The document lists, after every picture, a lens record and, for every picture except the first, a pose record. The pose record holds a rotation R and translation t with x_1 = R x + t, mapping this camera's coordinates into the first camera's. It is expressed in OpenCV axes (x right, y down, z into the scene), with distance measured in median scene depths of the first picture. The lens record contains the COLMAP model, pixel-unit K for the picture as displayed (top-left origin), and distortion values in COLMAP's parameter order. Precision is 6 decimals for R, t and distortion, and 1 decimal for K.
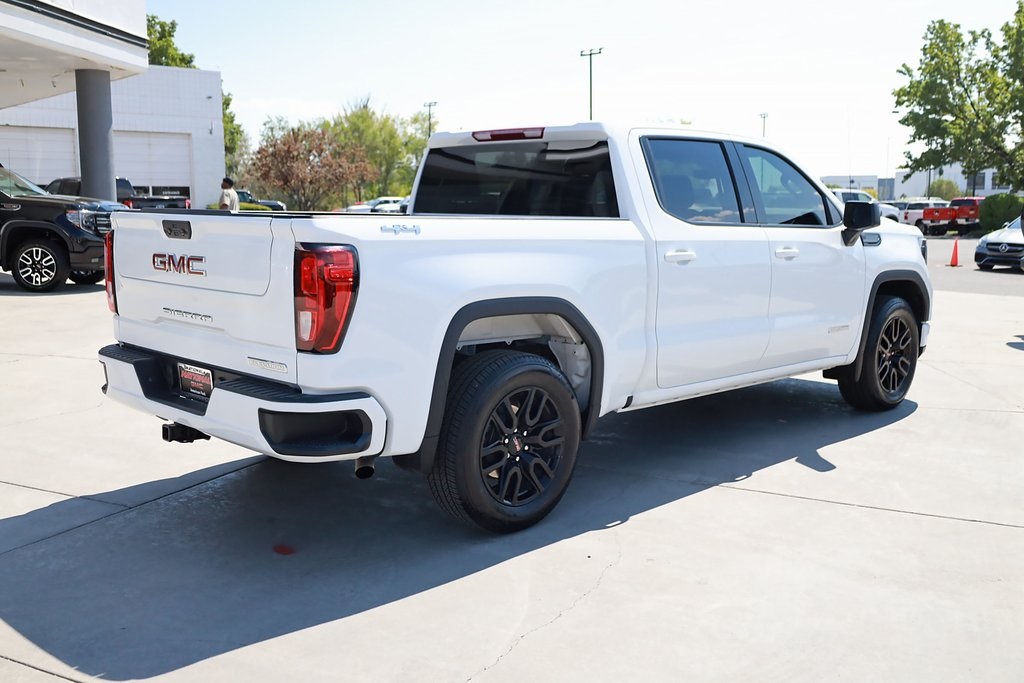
lens RADIAL K [[1019.1, 0, 513.2], [0, 1019.1, 327.1], [0, 0, 1]] dist [0.011369, 0.012434]
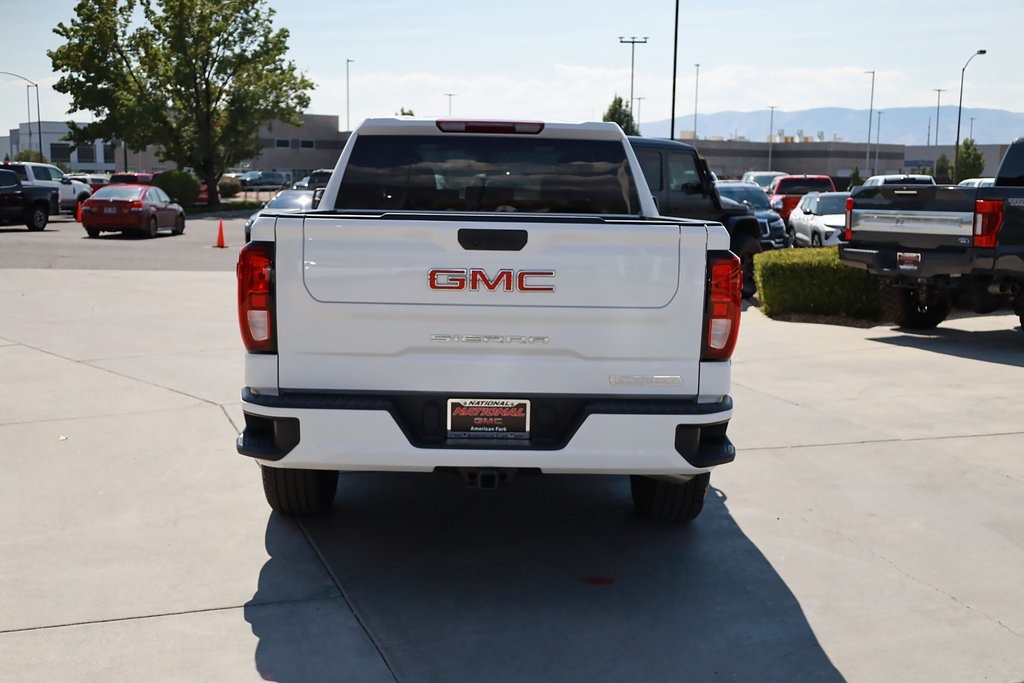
lens RADIAL K [[1137.2, 0, 510.6], [0, 1137.2, 341.1], [0, 0, 1]] dist [0.004664, -0.003931]
pose [[0.681510, -0.095053, 0.725610, -0.102720], [0.078067, 0.995314, 0.057061, -0.006575], [-0.727633, 0.017759, 0.685736, 0.034882]]
